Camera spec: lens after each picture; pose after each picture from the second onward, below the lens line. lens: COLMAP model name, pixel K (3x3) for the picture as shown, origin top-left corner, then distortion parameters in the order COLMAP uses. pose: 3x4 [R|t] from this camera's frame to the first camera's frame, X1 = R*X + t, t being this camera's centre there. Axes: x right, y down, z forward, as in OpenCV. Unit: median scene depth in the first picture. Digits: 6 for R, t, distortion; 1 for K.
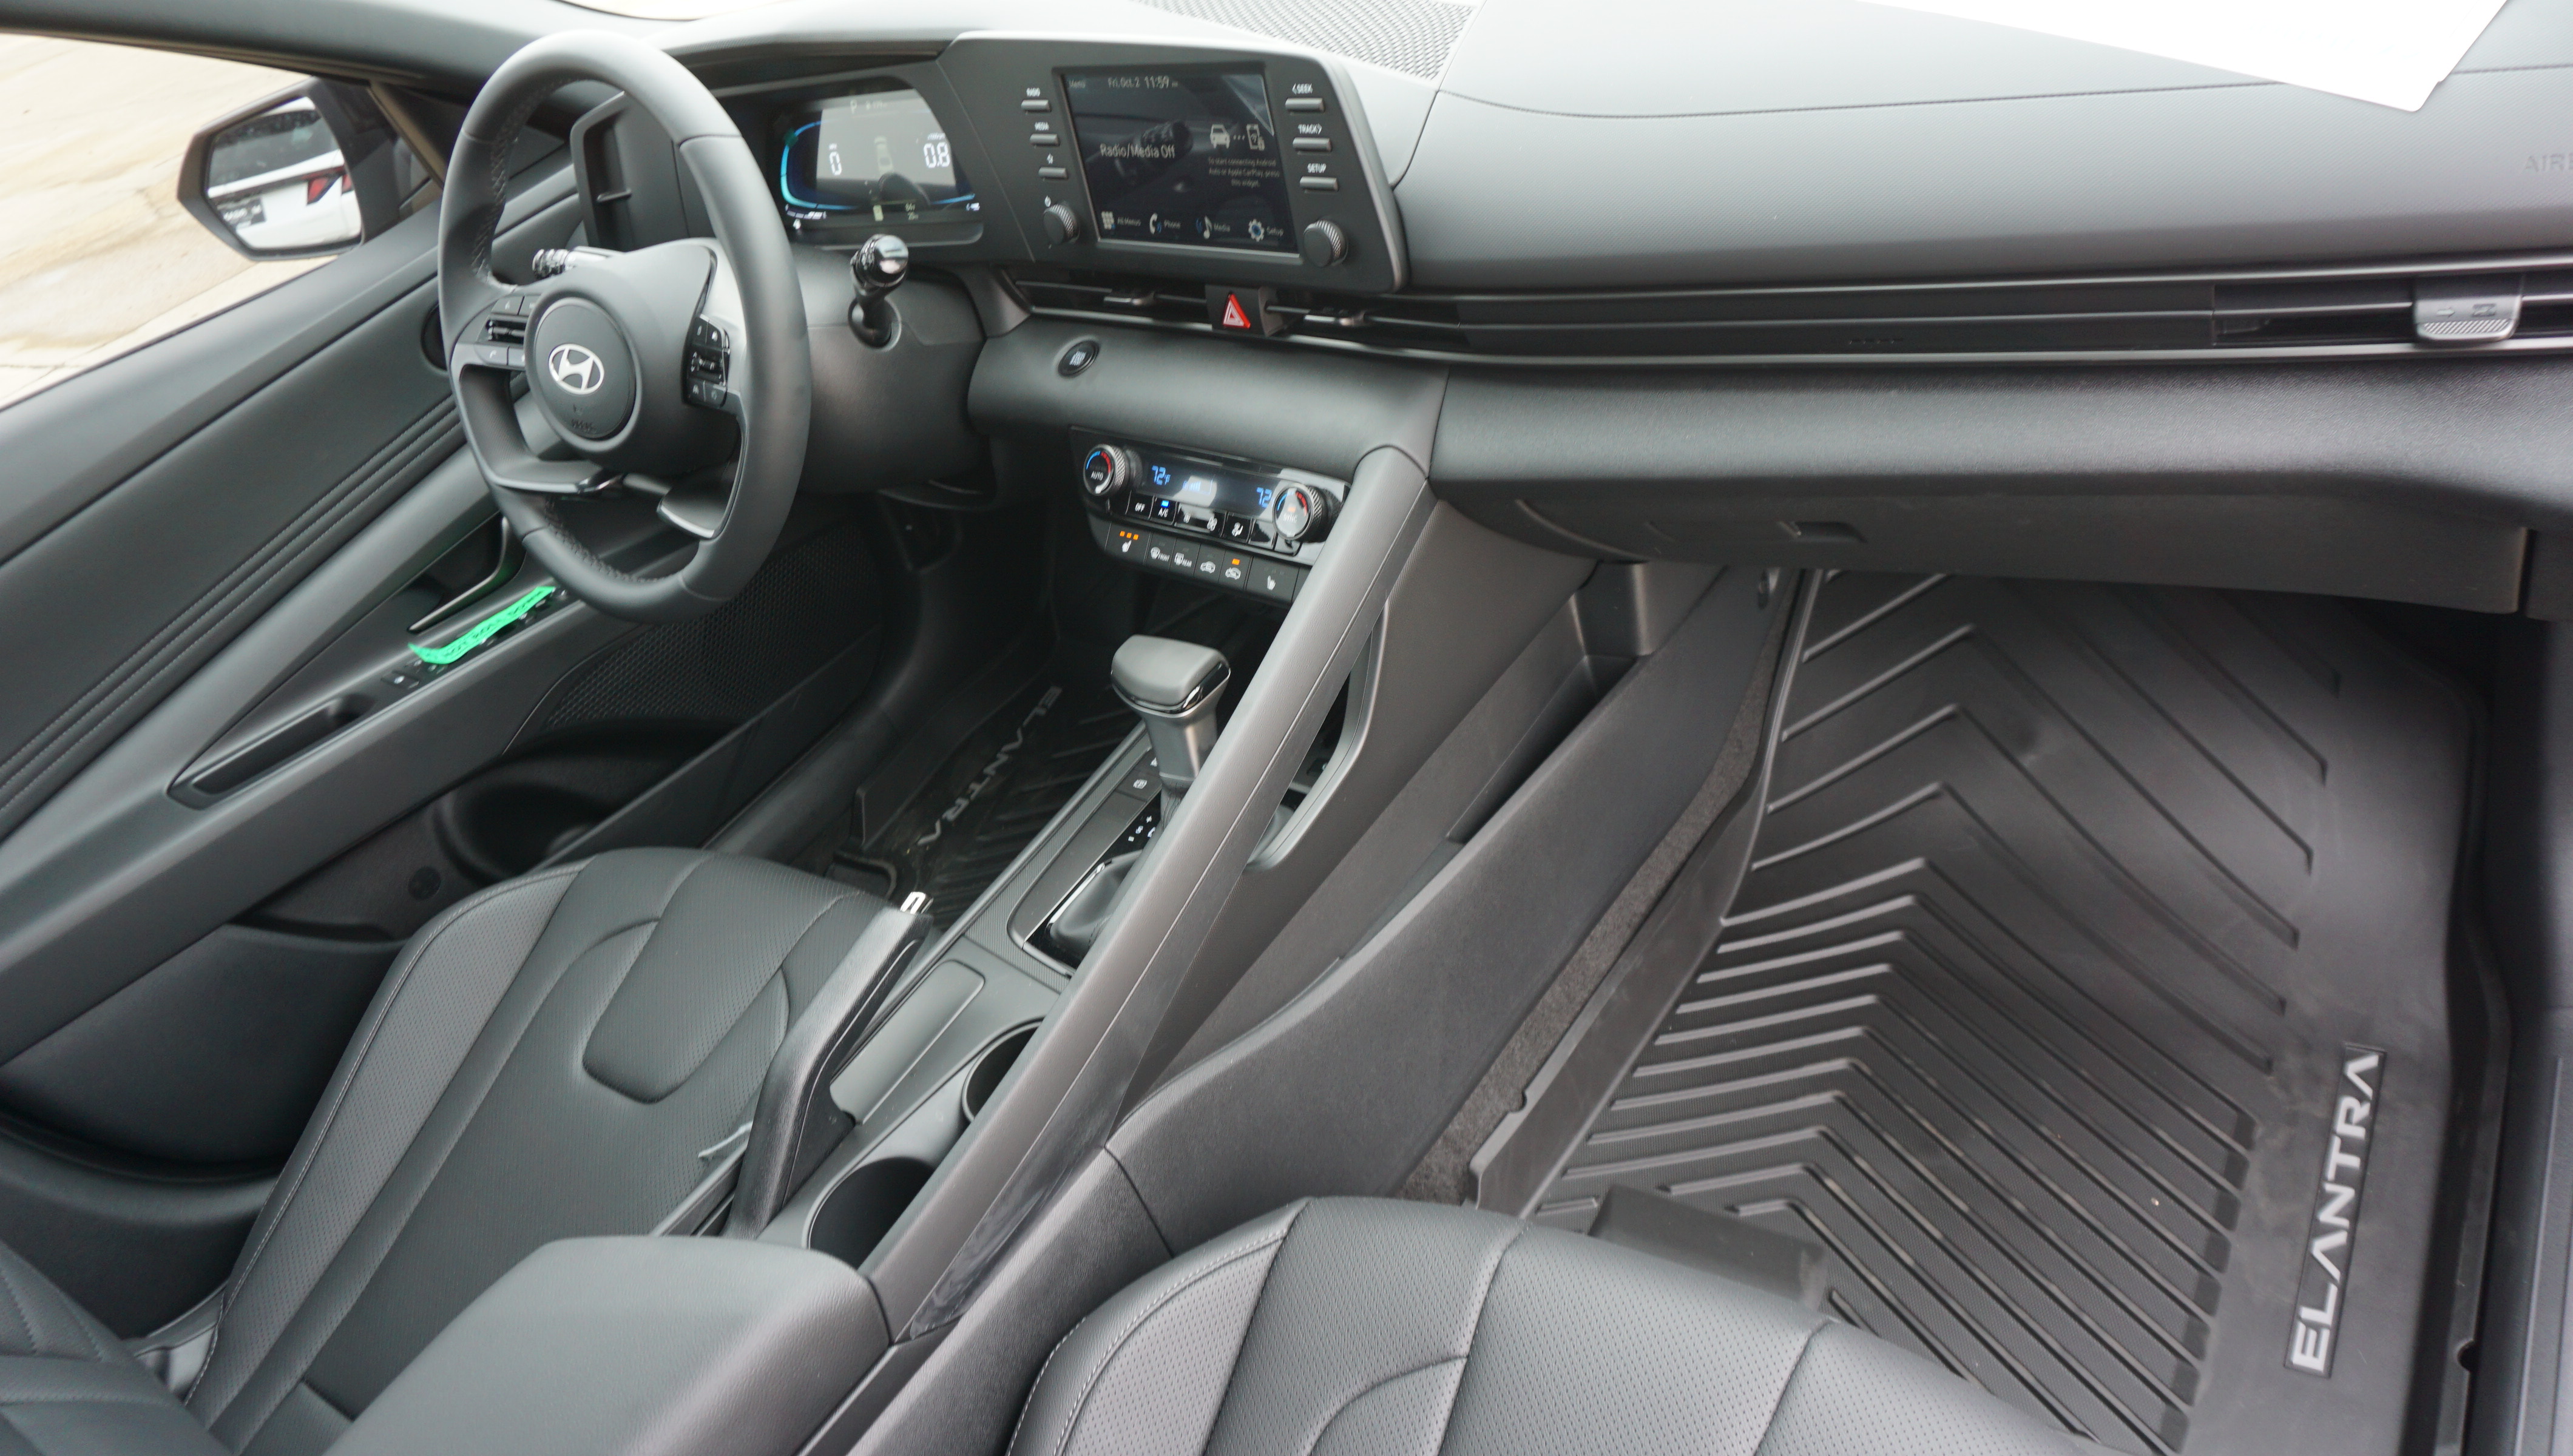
lens RADIAL K [[1713.6, 0, 1286.5], [0, 1713.6, 728.0], [0, 0, 1]] dist [-0.055829, 0.037395]
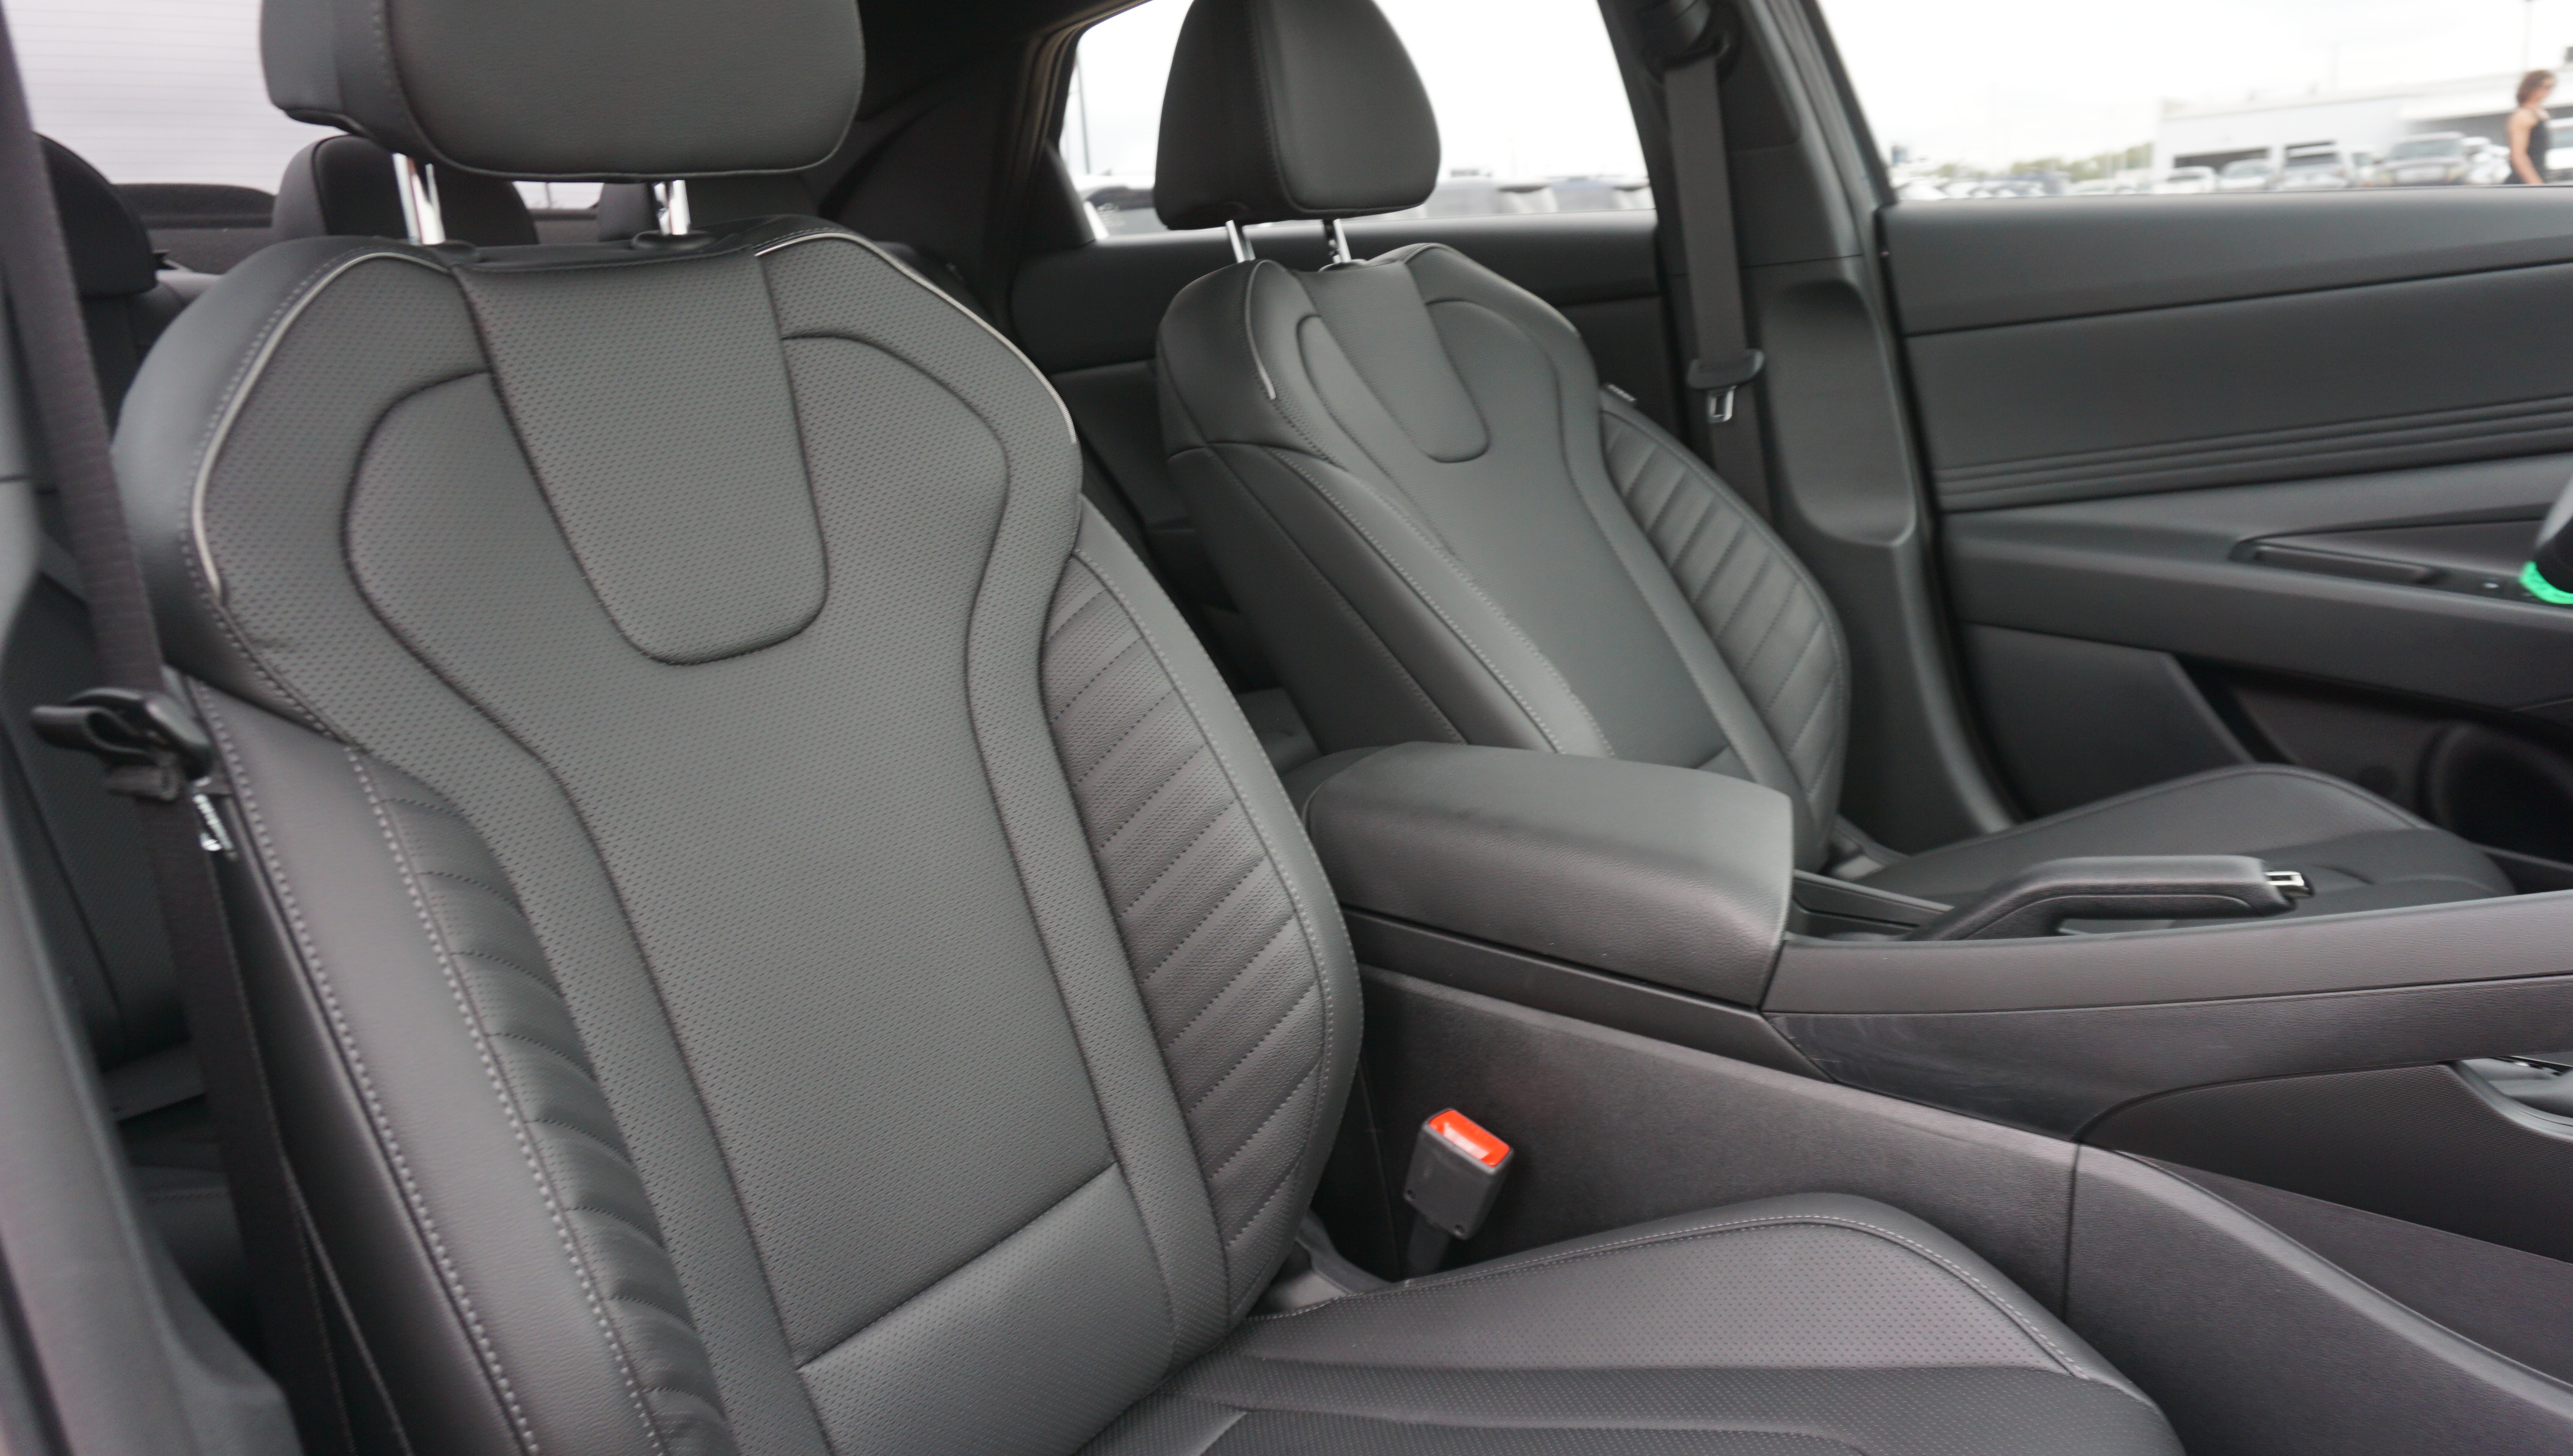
lens RADIAL K [[1713.6, 0, 1286.5], [0, 1713.6, 728.0], [0, 0, 1]] dist [-0.055829, 0.037395]
pose [[-0.043247, 0.518874, -0.853756, 0.458458], [-0.509275, 0.723743, 0.465656, -0.086634], [0.859517, 0.454935, 0.232950, 0.314766]]
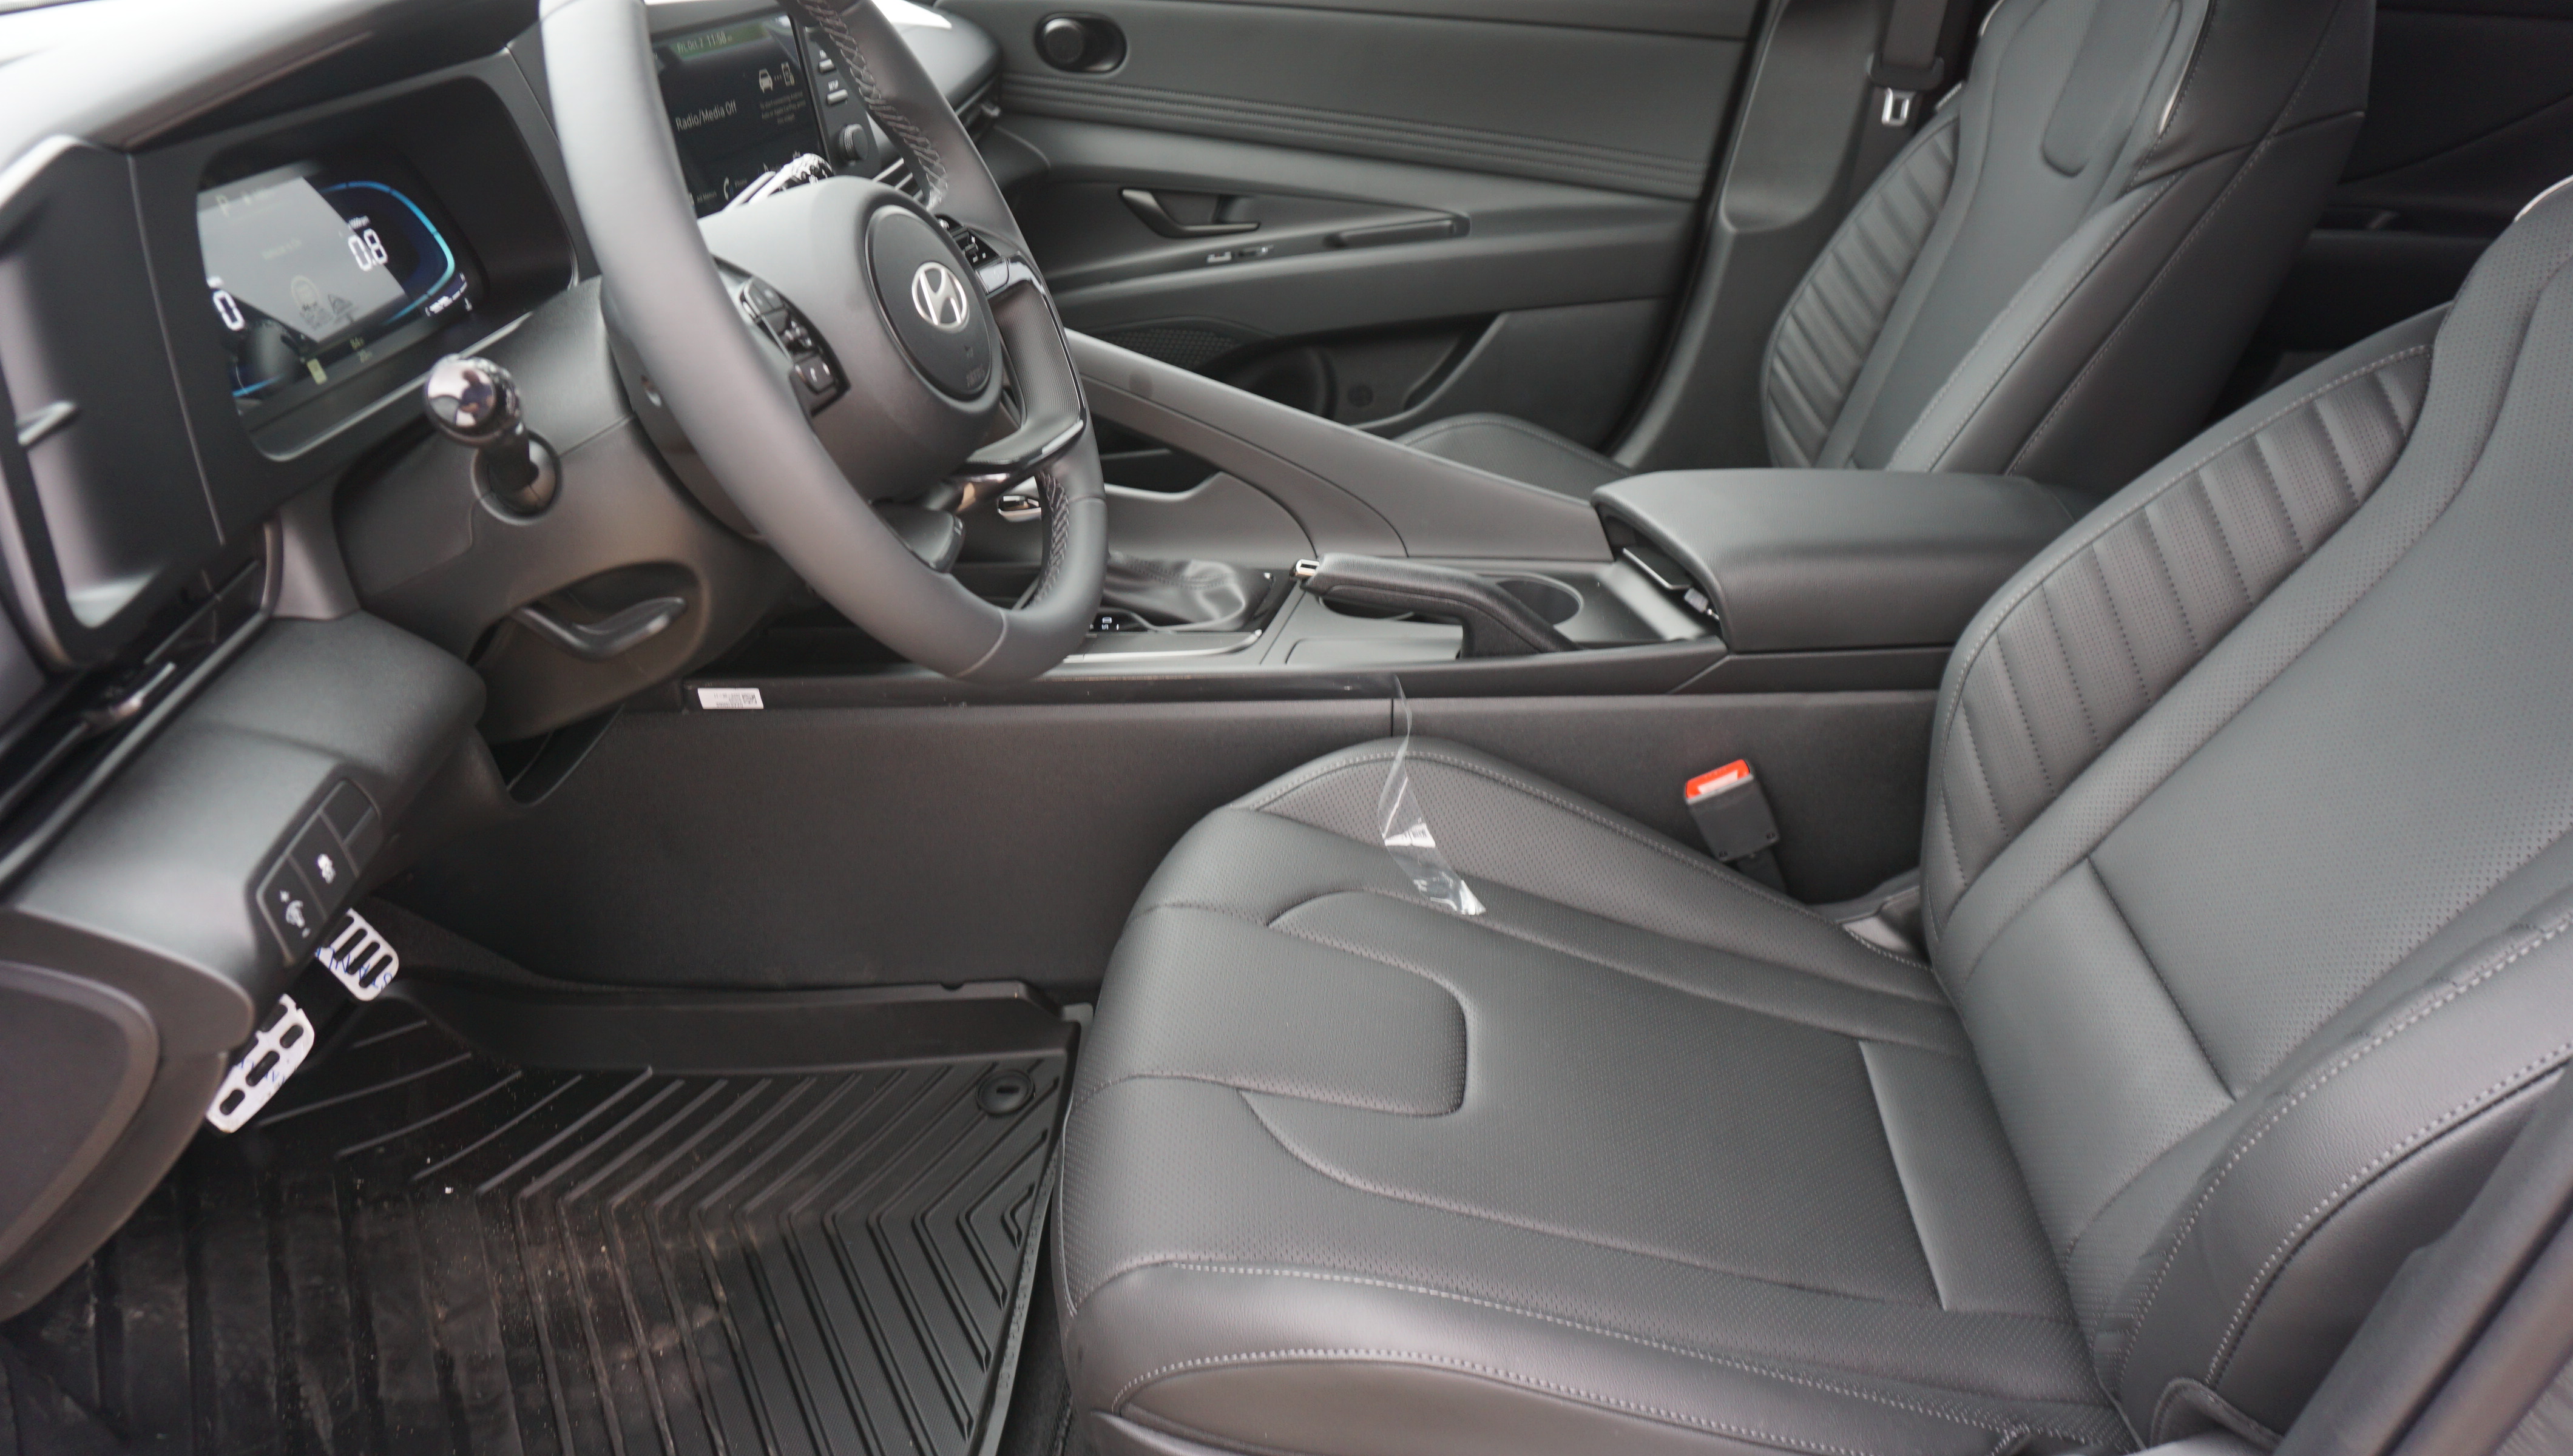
lens RADIAL K [[1738.4, 0, 1257.9], [0, 1738.4, 713.4], [0, 0, 1]] dist [-0.005964, -0.002782]
pose [[-0.448088, -0.151593, 0.881043, -1.161701], [0.639959, 0.633755, 0.434520, -0.341452], [-0.624235, 0.758534, -0.186965, 1.219139]]
